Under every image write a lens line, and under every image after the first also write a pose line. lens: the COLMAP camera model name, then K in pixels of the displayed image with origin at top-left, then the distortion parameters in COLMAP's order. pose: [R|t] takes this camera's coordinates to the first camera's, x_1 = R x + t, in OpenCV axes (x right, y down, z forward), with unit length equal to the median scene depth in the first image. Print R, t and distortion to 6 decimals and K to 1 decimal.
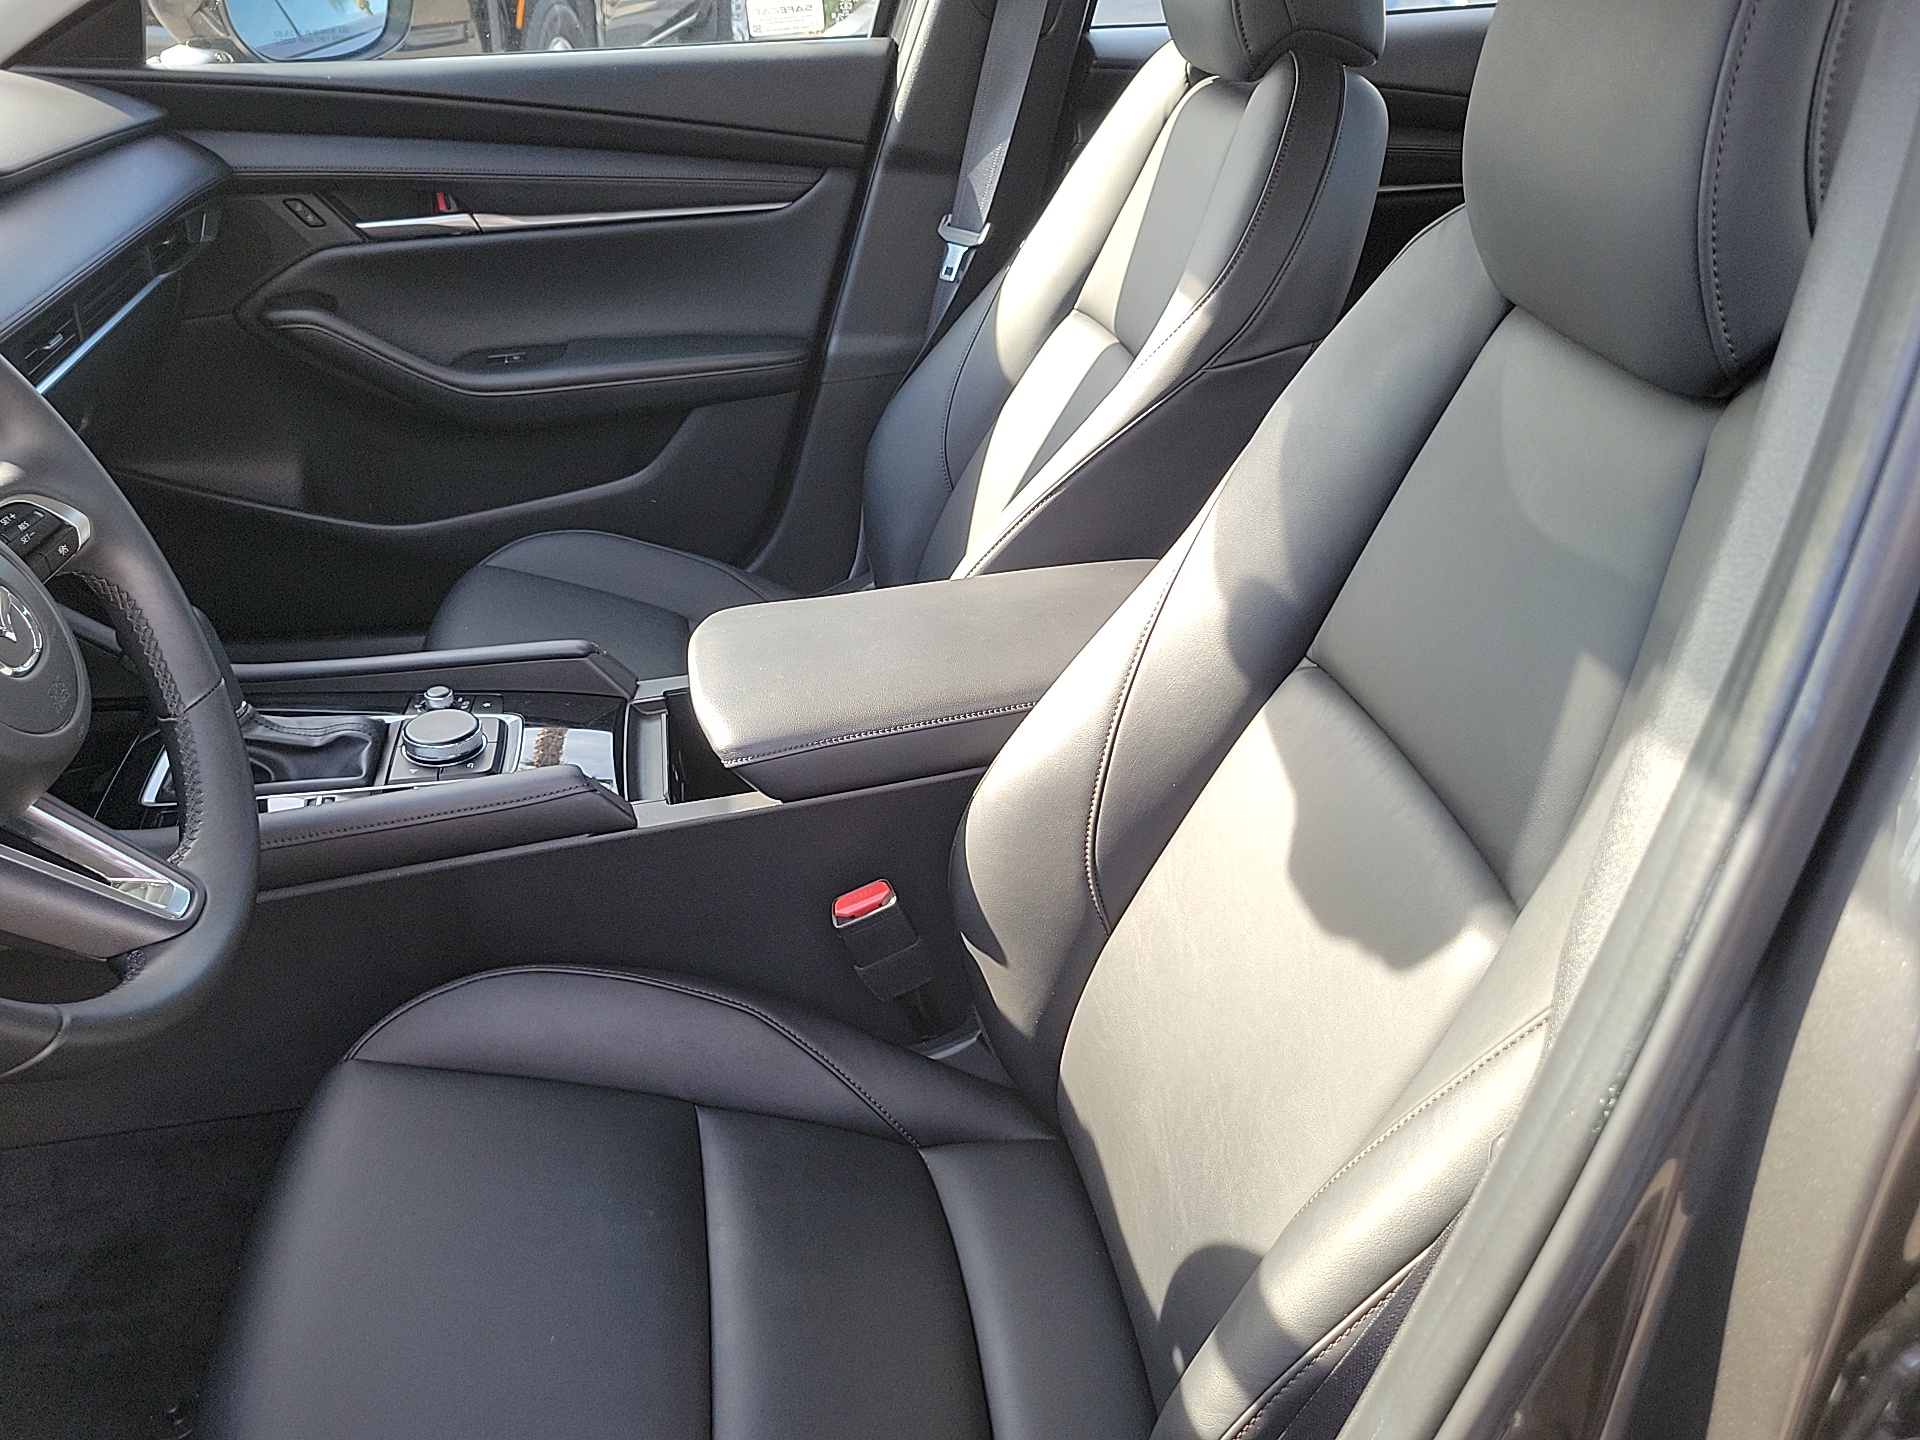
lens RADIAL K [[1497.4, 0, 958.2], [0, 1497.4, 750.3], [0, 0, 1]] dist [0.013450, 0.002538]
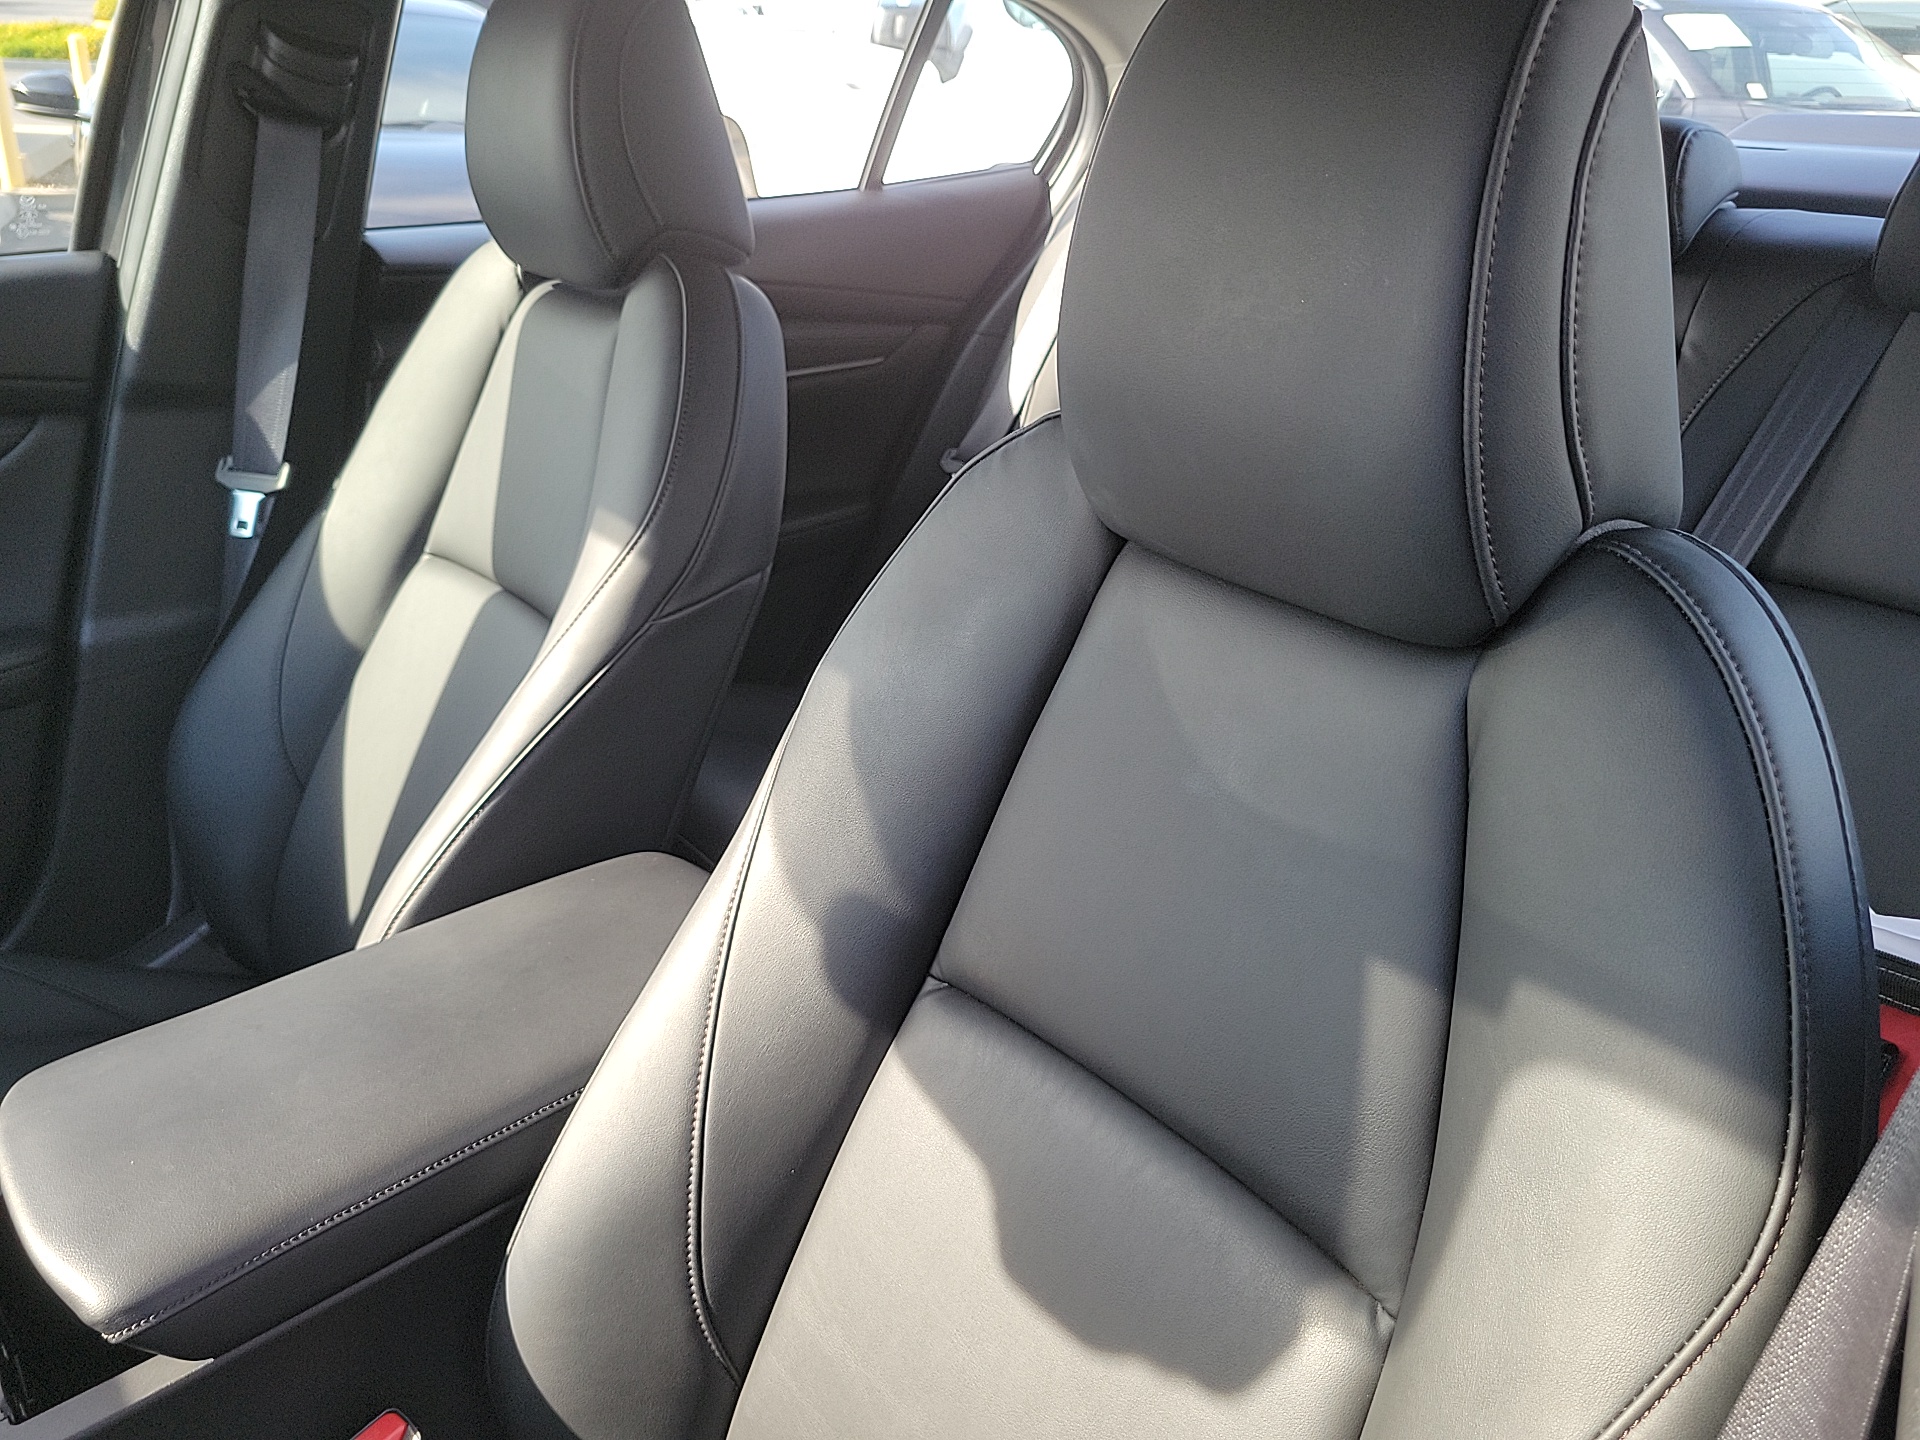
lens RADIAL K [[1509.8, 0, 960.0], [0, 1509.8, 720.0], [0, 0, 1]] dist [0.031939, -0.008456]
pose [[0.877586, -0.183884, 0.442753, -0.066267], [0.236390, 0.969419, -0.065932, -0.104965], [-0.417089, 0.162524, 0.894216, 0.188529]]
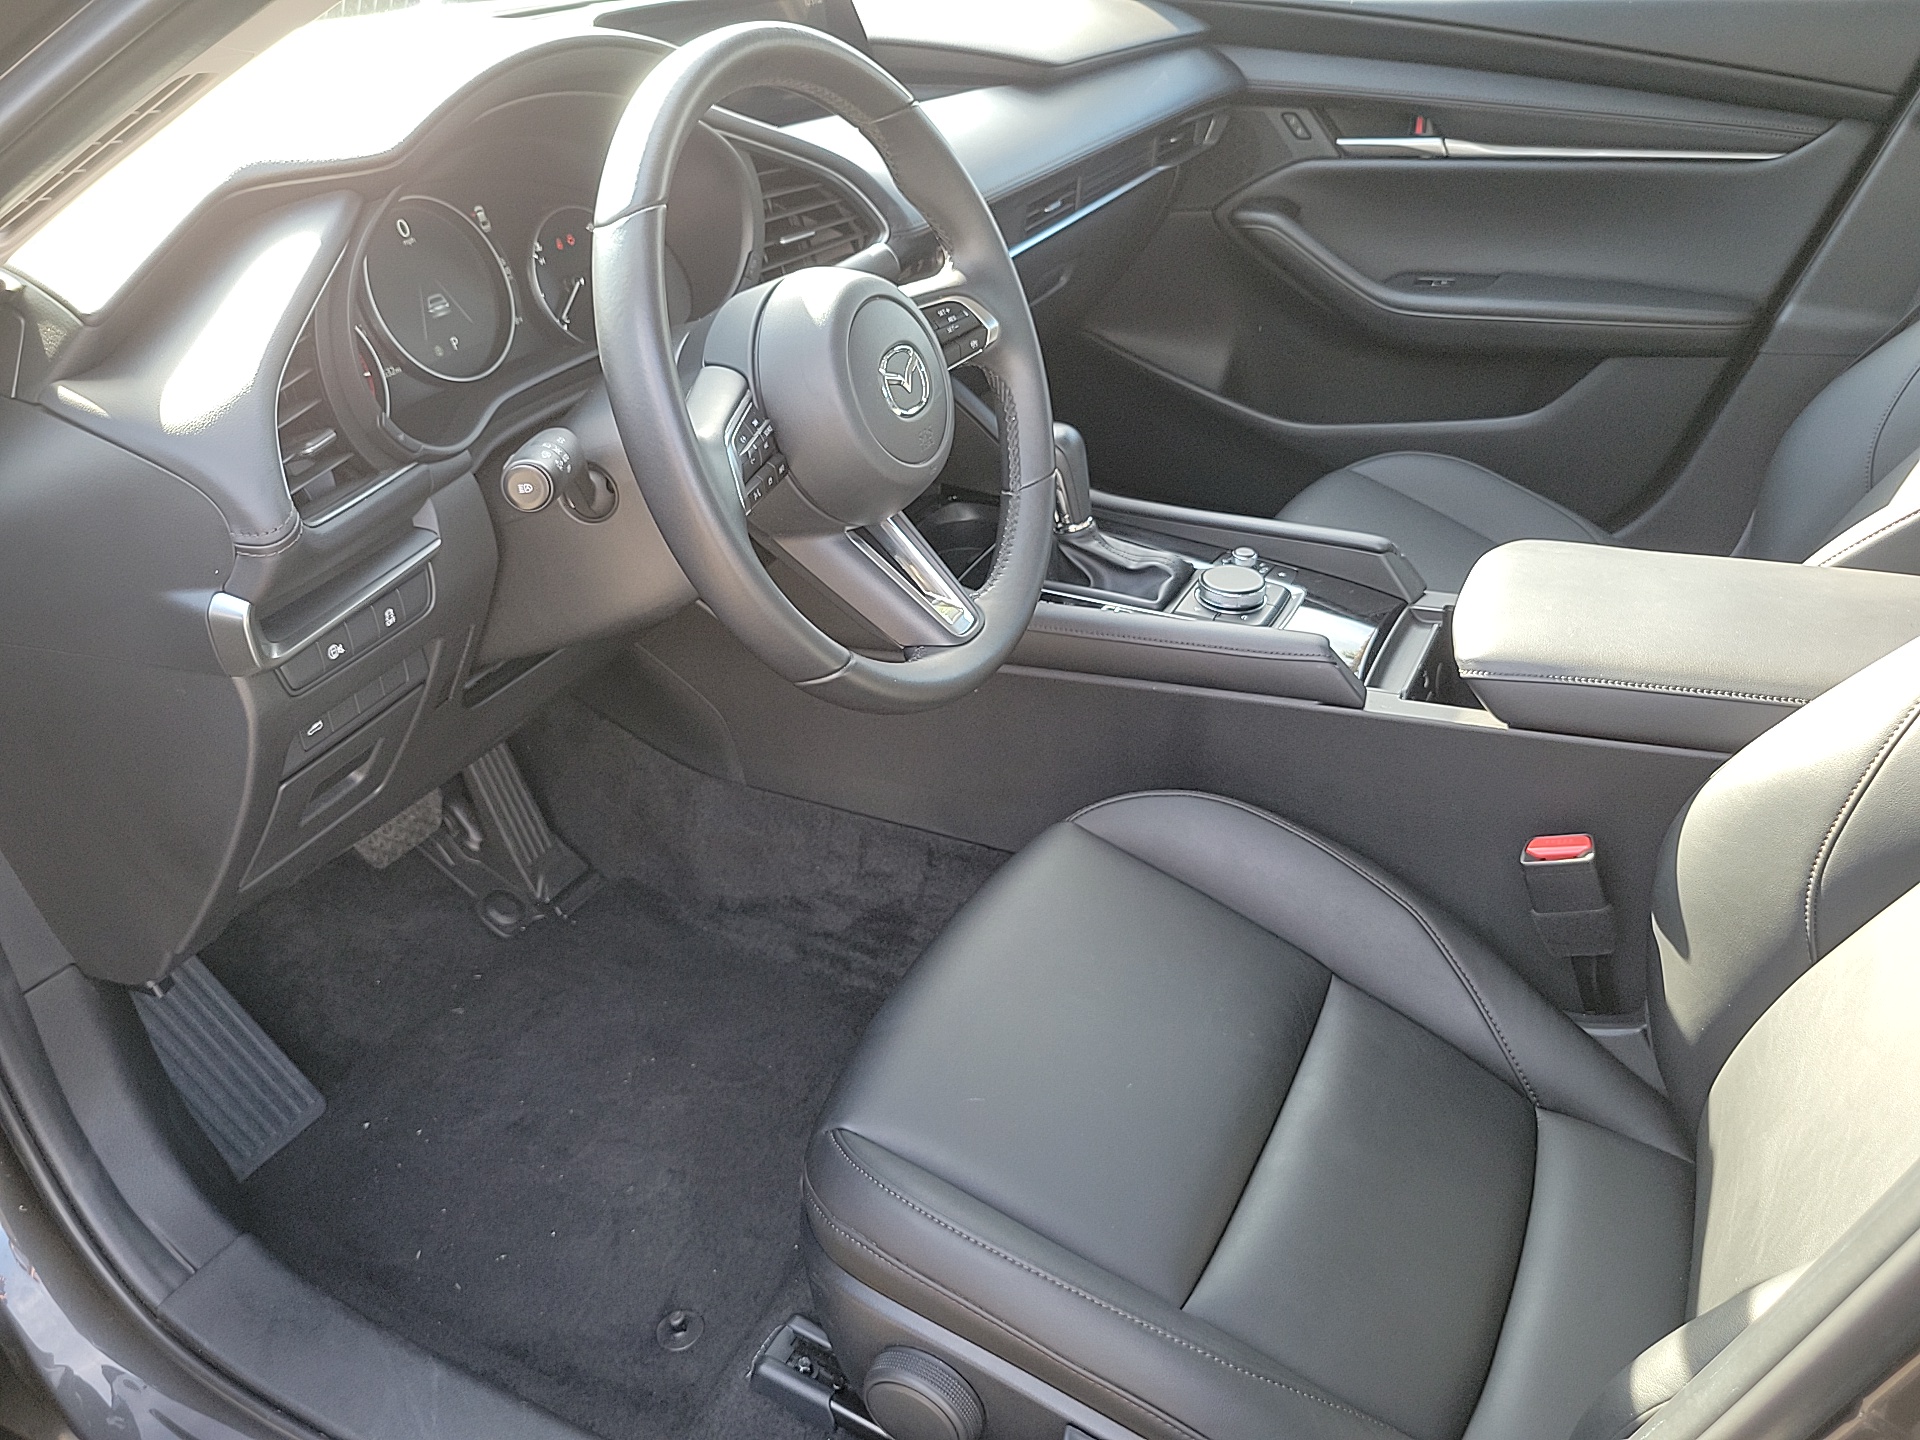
lens RADIAL K [[1509.8, 0, 960.0], [0, 1509.8, 720.0], [0, 0, 1]] dist [0.031939, -0.008456]
pose [[0.799684, 0.288782, -0.526413, 0.110266], [-0.285704, 0.954138, 0.089408, 0.039824], [0.528090, 0.078900, 0.845515, -0.050370]]
